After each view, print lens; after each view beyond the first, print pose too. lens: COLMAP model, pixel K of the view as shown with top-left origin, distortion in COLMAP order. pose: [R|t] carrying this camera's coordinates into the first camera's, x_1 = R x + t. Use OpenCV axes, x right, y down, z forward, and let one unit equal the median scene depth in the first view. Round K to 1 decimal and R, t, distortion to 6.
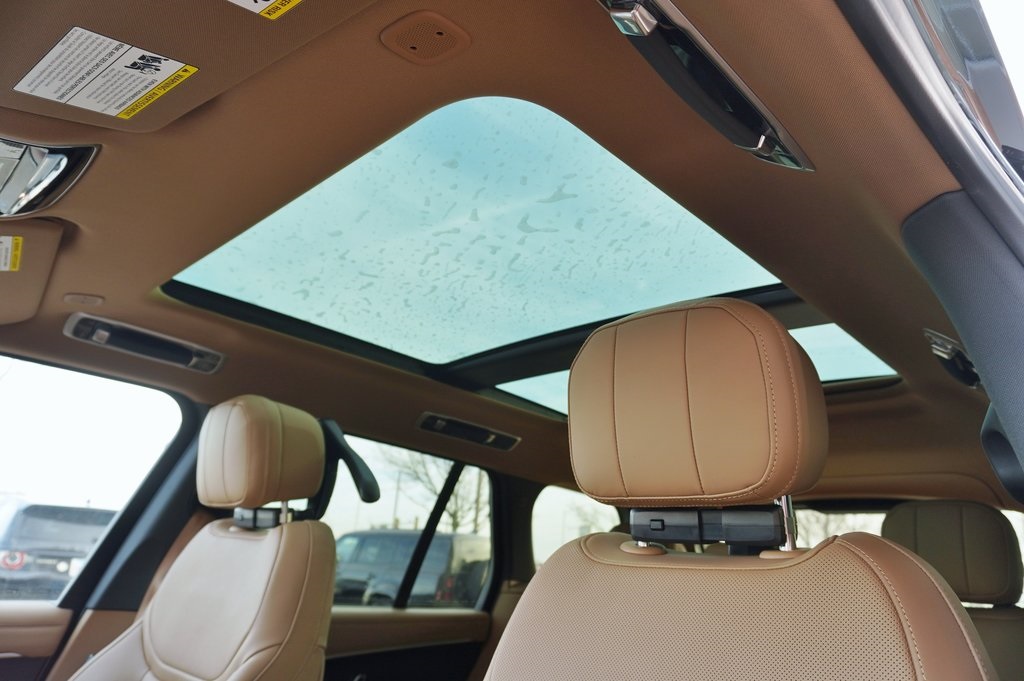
lens RADIAL K [[680.3, 0, 512.0], [0, 680.3, 340.5], [0, 0, 1]] dist [-0.037257, 0.026076]
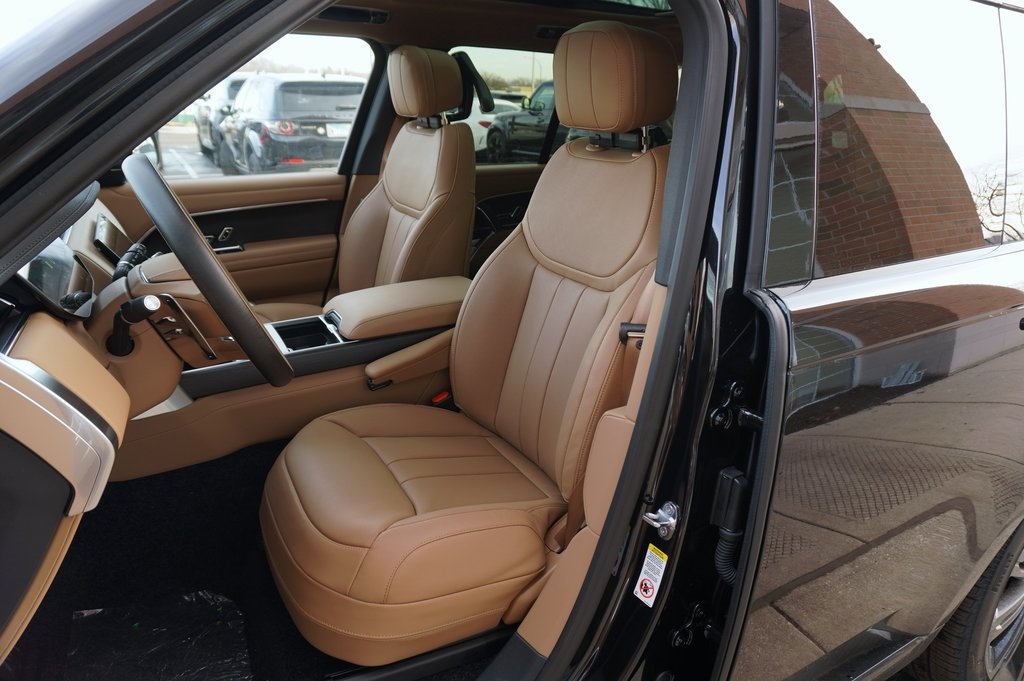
lens RADIAL K [[680.3, 0, 512.0], [0, 680.3, 340.5], [0, 0, 1]] dist [-0.037257, 0.026076]
pose [[0.955383, 0.048552, -0.291351, 0.312271], [0.139461, 0.795371, 0.589861, -0.251050], [0.260371, -0.604175, 0.753113, -0.504646]]
